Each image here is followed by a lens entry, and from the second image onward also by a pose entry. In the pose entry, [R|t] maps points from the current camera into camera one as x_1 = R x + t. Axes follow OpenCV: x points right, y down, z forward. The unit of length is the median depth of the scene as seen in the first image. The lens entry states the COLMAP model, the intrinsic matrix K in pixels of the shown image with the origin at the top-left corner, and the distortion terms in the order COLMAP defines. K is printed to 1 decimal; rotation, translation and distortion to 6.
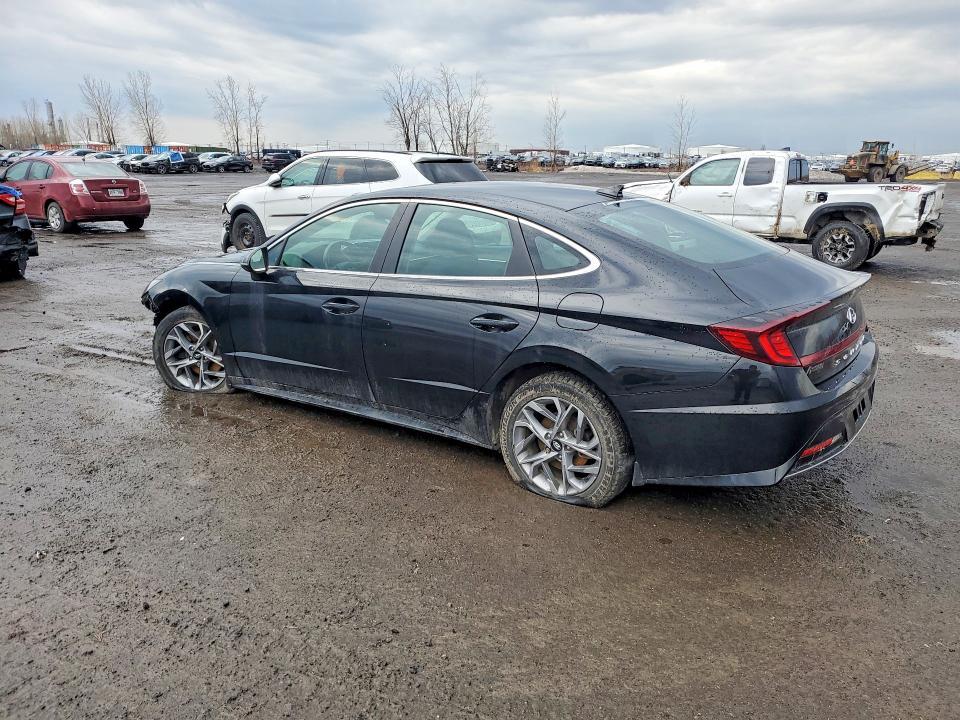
lens RADIAL K [[720.8, 0, 478.3], [0, 720.8, 360.0], [0, 0, 1]] dist [0.037676, 0.002688]
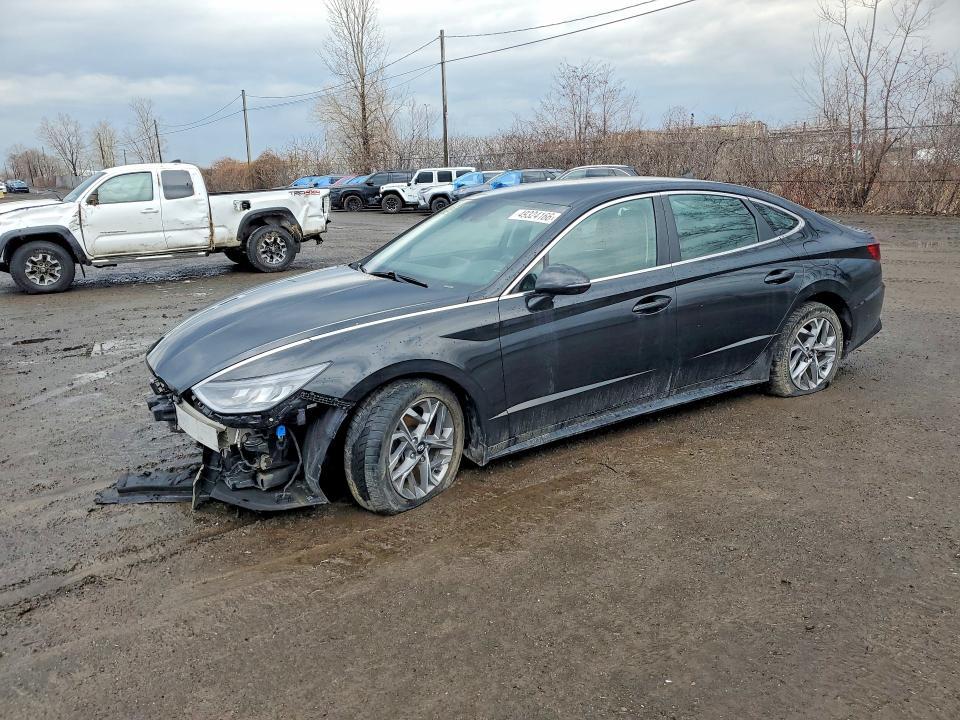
lens RADIAL K [[720.8, 0, 484.3], [0, 720.8, 365.6], [0, 0, 1]] dist [0.037676, 0.002688]
pose [[0.438808, -0.266547, 0.858138, -0.334678], [0.279643, 0.948078, 0.151488, -0.060536], [-0.853960, 0.173498, 0.490562, 0.208054]]
